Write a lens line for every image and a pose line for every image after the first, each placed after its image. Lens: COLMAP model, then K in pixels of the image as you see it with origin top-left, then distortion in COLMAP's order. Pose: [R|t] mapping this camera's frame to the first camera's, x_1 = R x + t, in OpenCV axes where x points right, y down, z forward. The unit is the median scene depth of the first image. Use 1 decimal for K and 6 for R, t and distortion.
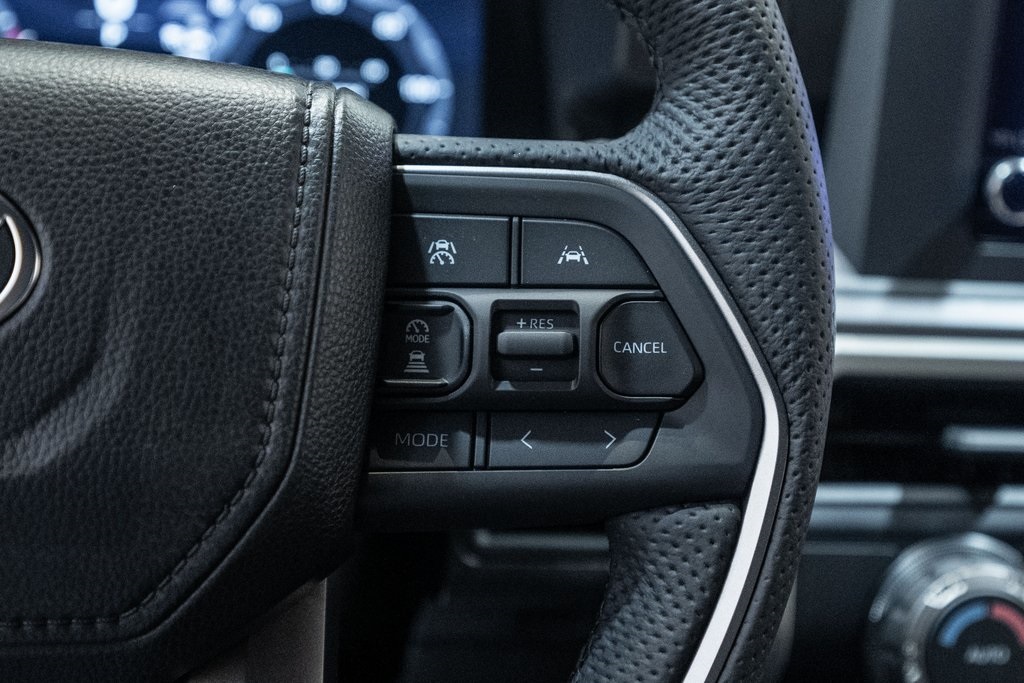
lens RADIAL K [[1413.6, 0, 512.0], [0, 1413.6, 341.5], [0, 0, 1]] dist [0.015971, 0.008683]
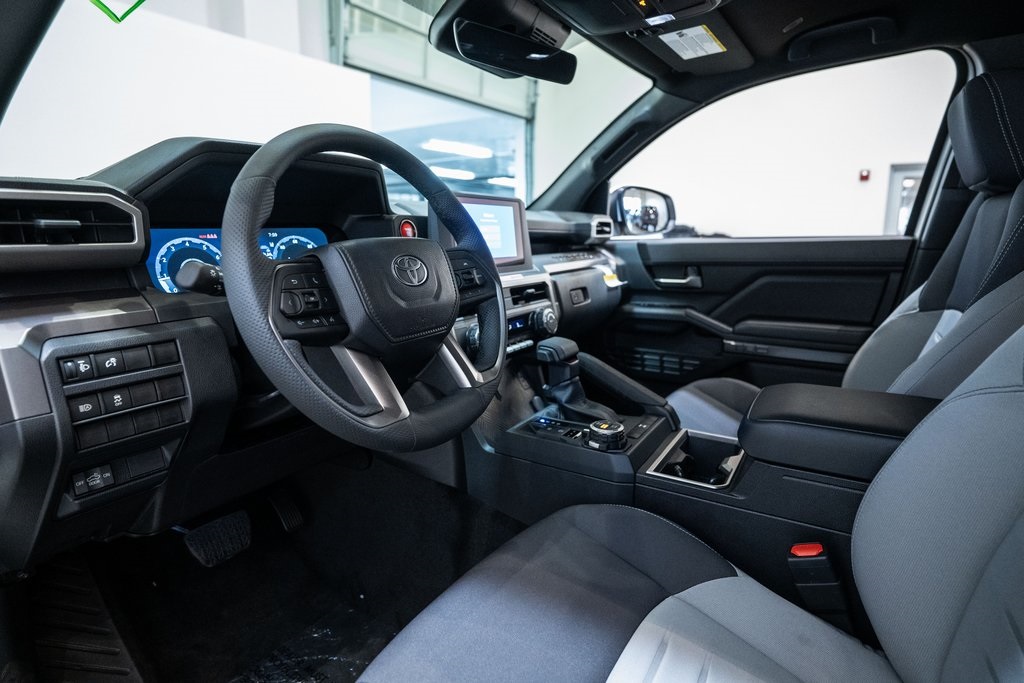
lens RADIAL K [[543.8, 0, 512.0], [0, 543.8, 341.5], [0, 0, 1]] dist [-0.065511, 0.029369]
pose [[0.622148, -0.226076, 0.749548, -1.717574], [0.273644, 0.959807, 0.062361, 0.171722], [-0.733520, 0.166312, 0.659006, -0.666184]]
